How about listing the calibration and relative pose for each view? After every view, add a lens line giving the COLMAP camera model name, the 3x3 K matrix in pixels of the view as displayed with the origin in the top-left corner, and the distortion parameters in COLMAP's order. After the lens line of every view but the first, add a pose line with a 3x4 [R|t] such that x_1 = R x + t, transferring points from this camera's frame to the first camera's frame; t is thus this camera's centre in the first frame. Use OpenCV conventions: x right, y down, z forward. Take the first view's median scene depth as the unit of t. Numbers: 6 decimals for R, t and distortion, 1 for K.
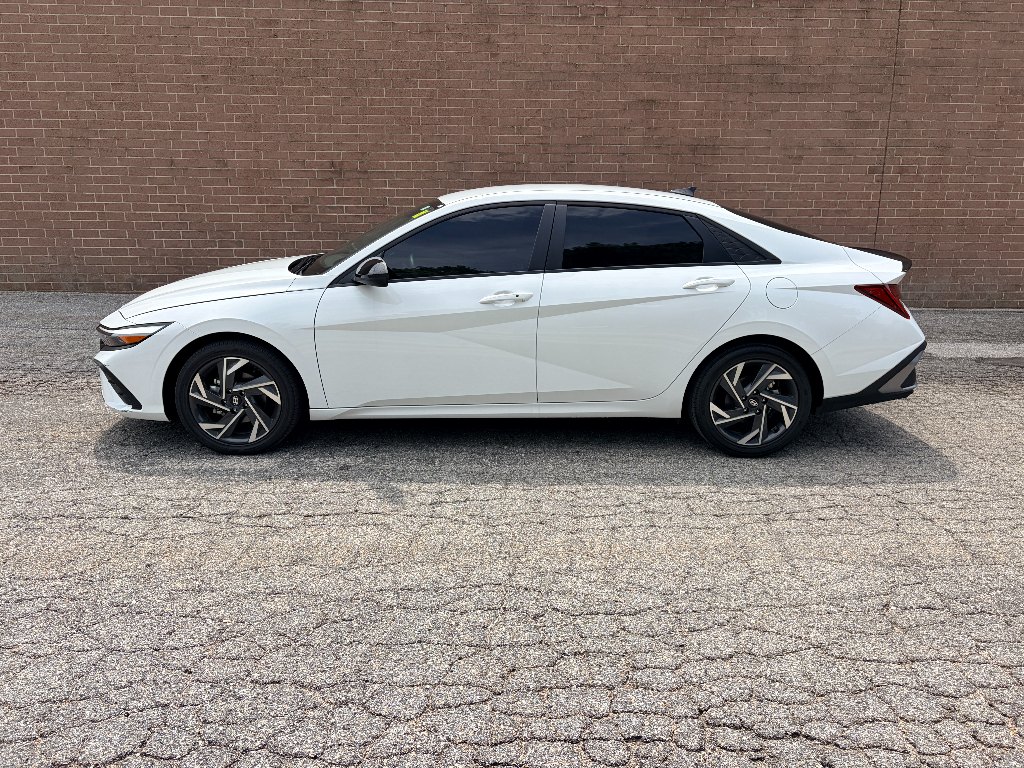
lens RADIAL K [[773.7, 0, 515.7], [0, 773.7, 392.7], [0, 0, 1]] dist [0.044627, -0.050408]
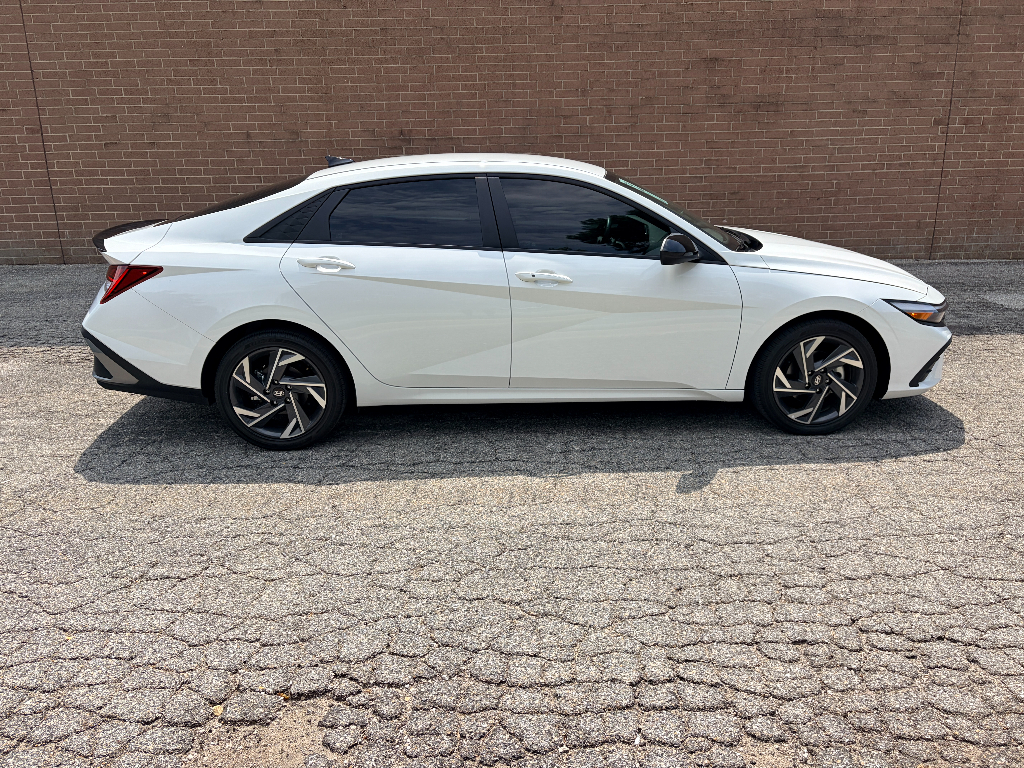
lens RADIAL K [[773.7, 0, 515.7], [0, 773.7, 392.7], [0, 0, 1]] dist [0.044627, -0.050408]
pose [[0.999141, -0.016881, -0.037838, -0.115821], [0.018777, 0.998556, 0.050327, 0.001864], [0.036934, -0.050995, 0.998016, -0.085039]]
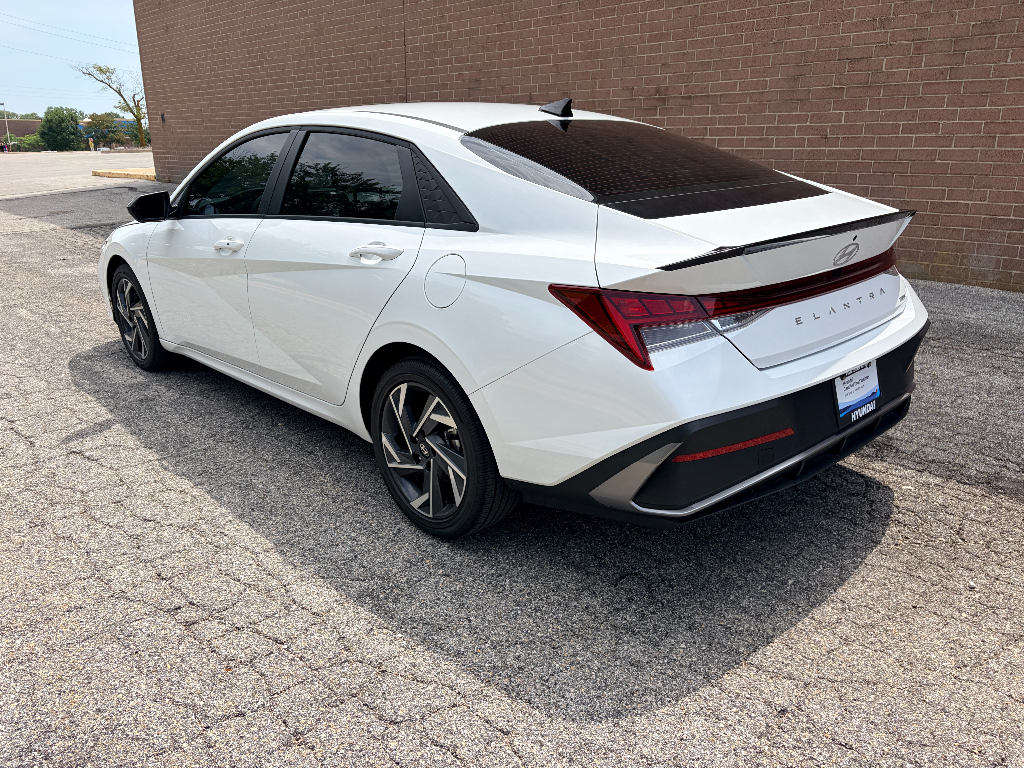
lens RADIAL K [[773.7, 0, 515.7], [0, 773.7, 392.7], [0, 0, 1]] dist [0.044627, -0.050408]
pose [[0.661478, 0.220879, -0.716700, 0.819580], [-0.165345, 0.975082, 0.147905, -0.141820], [0.731511, 0.020667, 0.681517, 0.644989]]
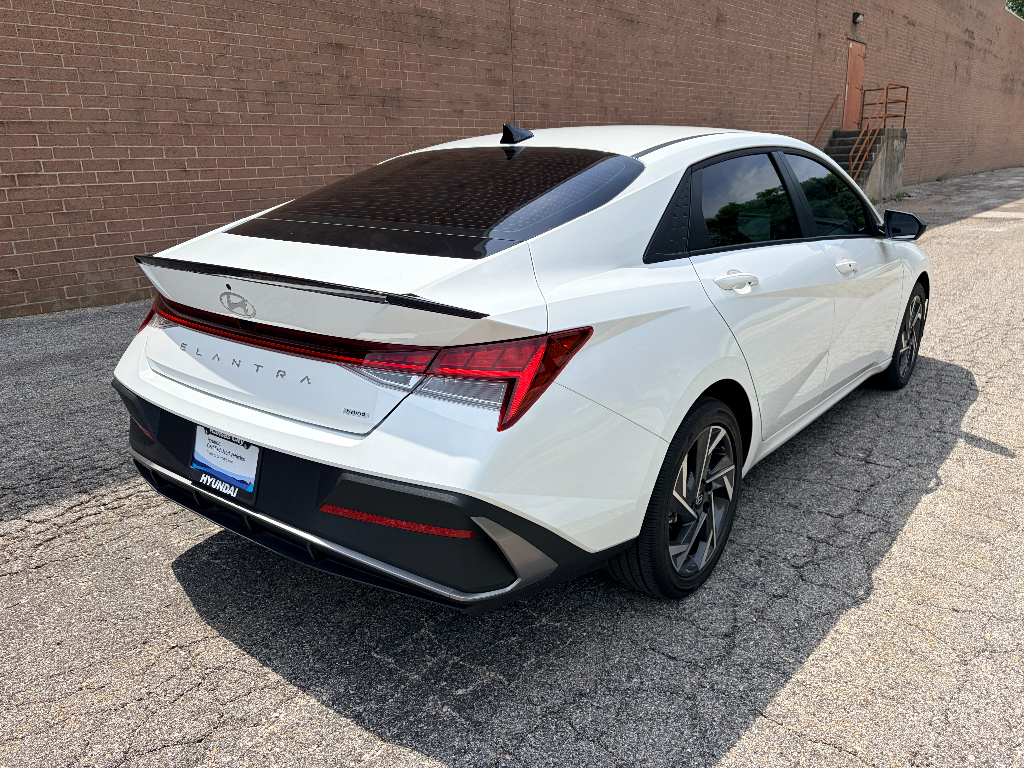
lens RADIAL K [[778.6, 0, 512.0], [0, 778.6, 384.0], [0, 0, 1]] dist [0.030801, -0.035522]
pose [[0.676742, -0.229125, 0.699658, -0.932071], [0.202420, 0.971620, 0.122398, -0.140961], [-0.707847, 0.058793, 0.703915, 0.539542]]
